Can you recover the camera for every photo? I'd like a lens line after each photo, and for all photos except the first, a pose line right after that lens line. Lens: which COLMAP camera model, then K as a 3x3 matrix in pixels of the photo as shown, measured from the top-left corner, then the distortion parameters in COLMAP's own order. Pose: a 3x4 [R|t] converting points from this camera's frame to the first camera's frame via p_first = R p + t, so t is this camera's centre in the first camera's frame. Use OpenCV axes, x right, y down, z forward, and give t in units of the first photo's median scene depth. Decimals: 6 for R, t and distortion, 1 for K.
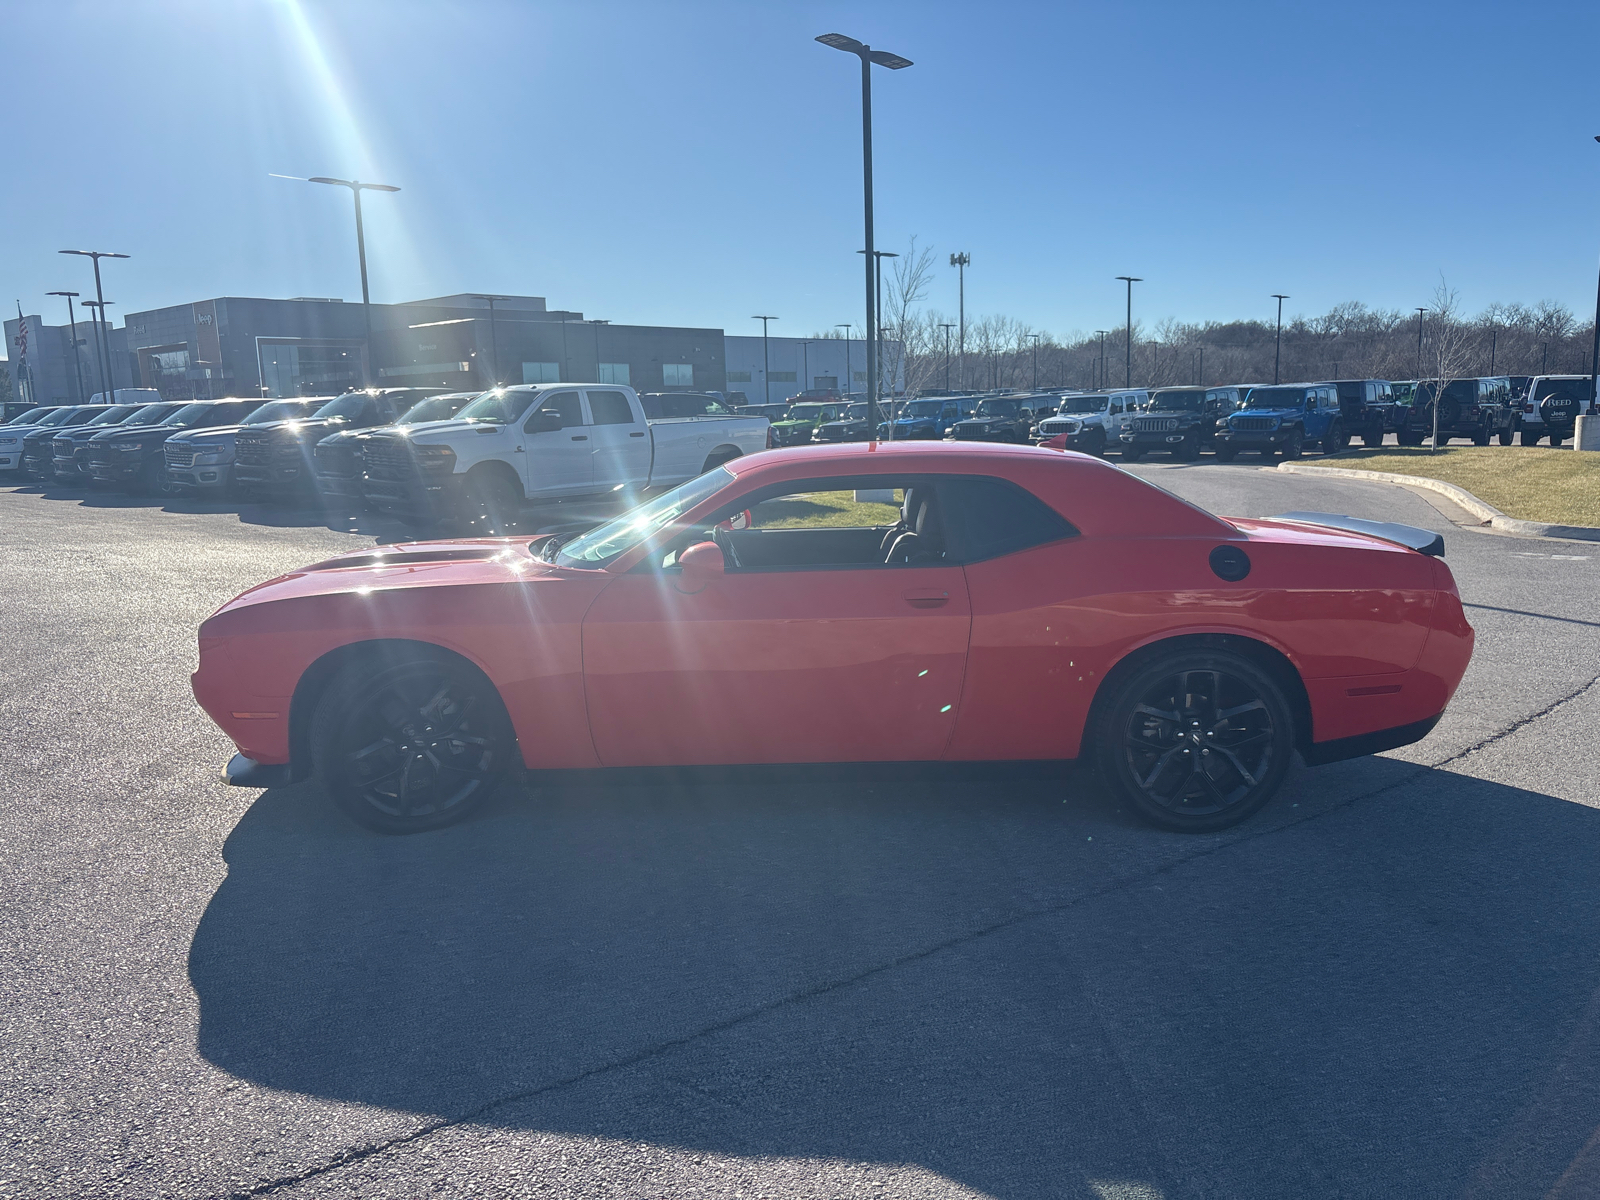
lens RADIAL K [[1253.9, 0, 796.5], [0, 1253.9, 611.0], [0, 0, 1]] dist [0.021547, -0.005913]
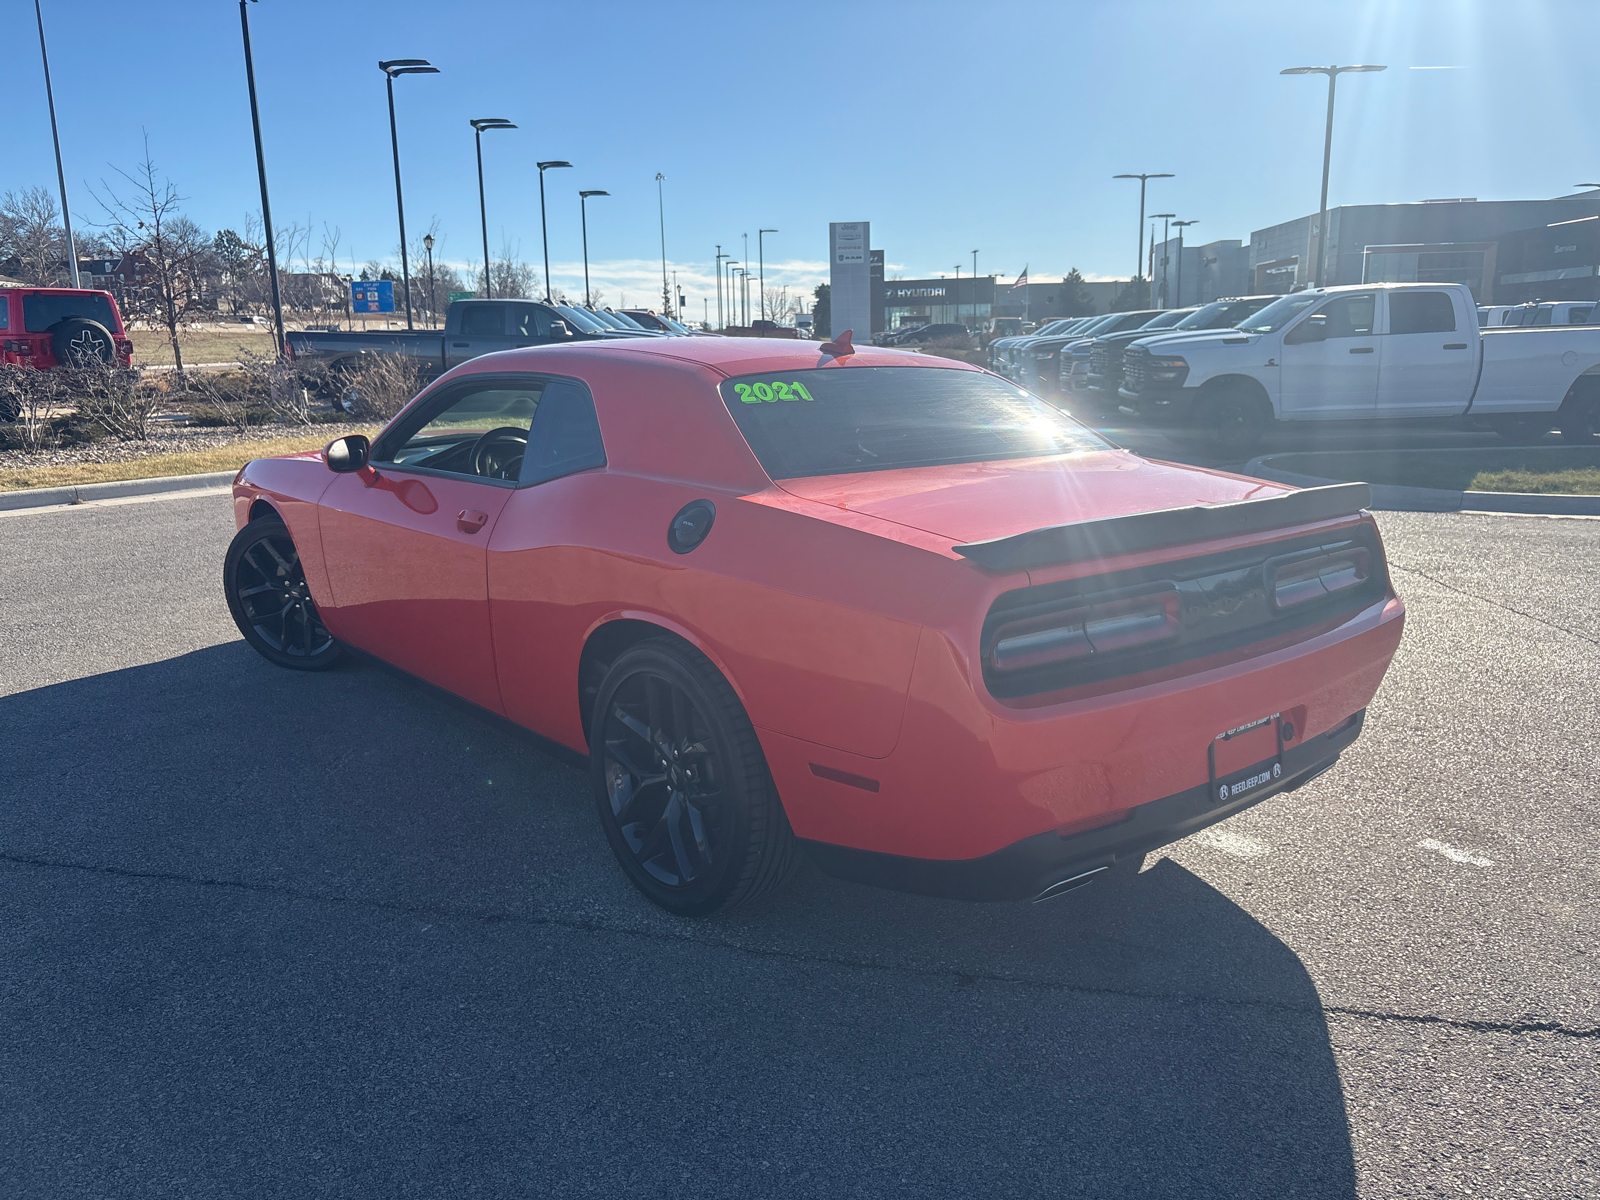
lens RADIAL K [[1253.9, 0, 796.5], [0, 1253.9, 611.0], [0, 0, 1]] dist [0.021547, -0.005913]
pose [[0.613775, 0.173395, -0.770204, 0.266660], [-0.124010, 0.984647, 0.122849, -0.024166], [0.779681, 0.020112, 0.625854, 0.190784]]
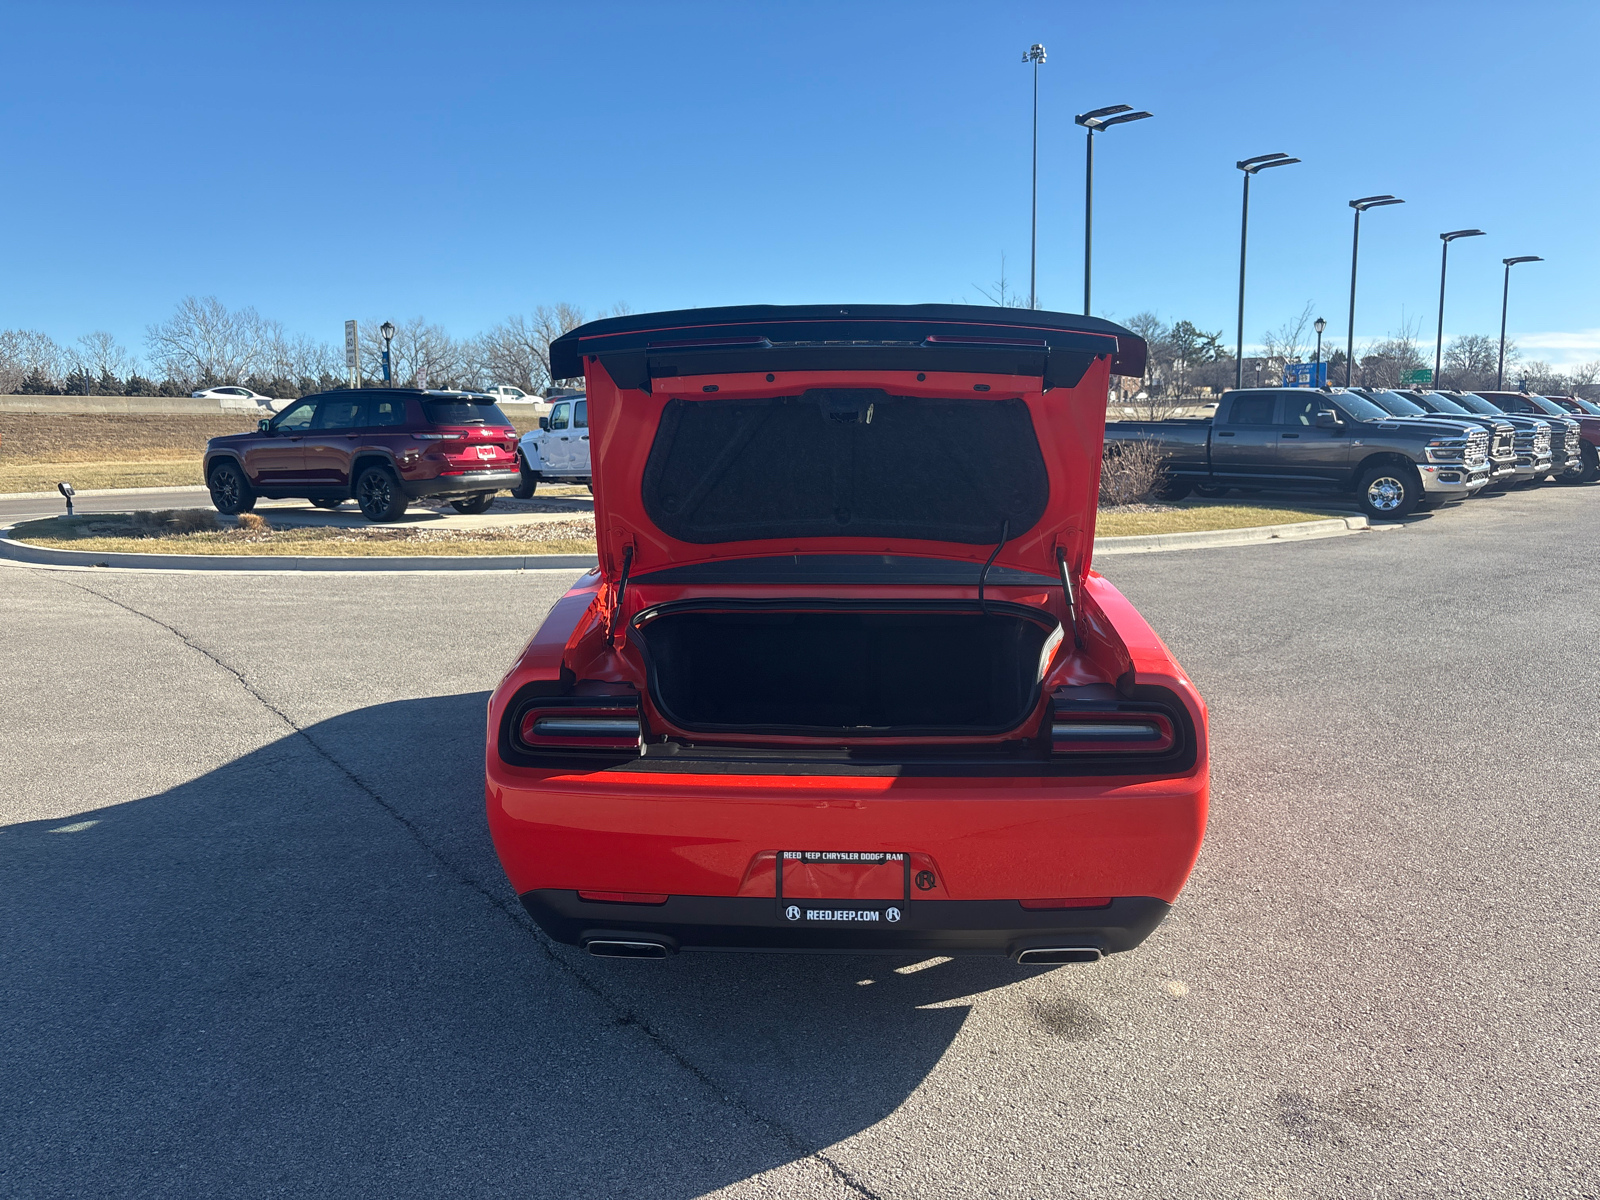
lens RADIAL K [[1258.2, 0, 788.7], [0, 1258.2, 597.7], [0, 0, 1]] dist [0.018055, 0.002314]
pose [[-0.080677, 0.145569, -0.986053, 0.351314], [-0.146162, 0.976856, 0.156170, -0.060502], [0.985965, 0.156723, -0.057533, 0.363499]]
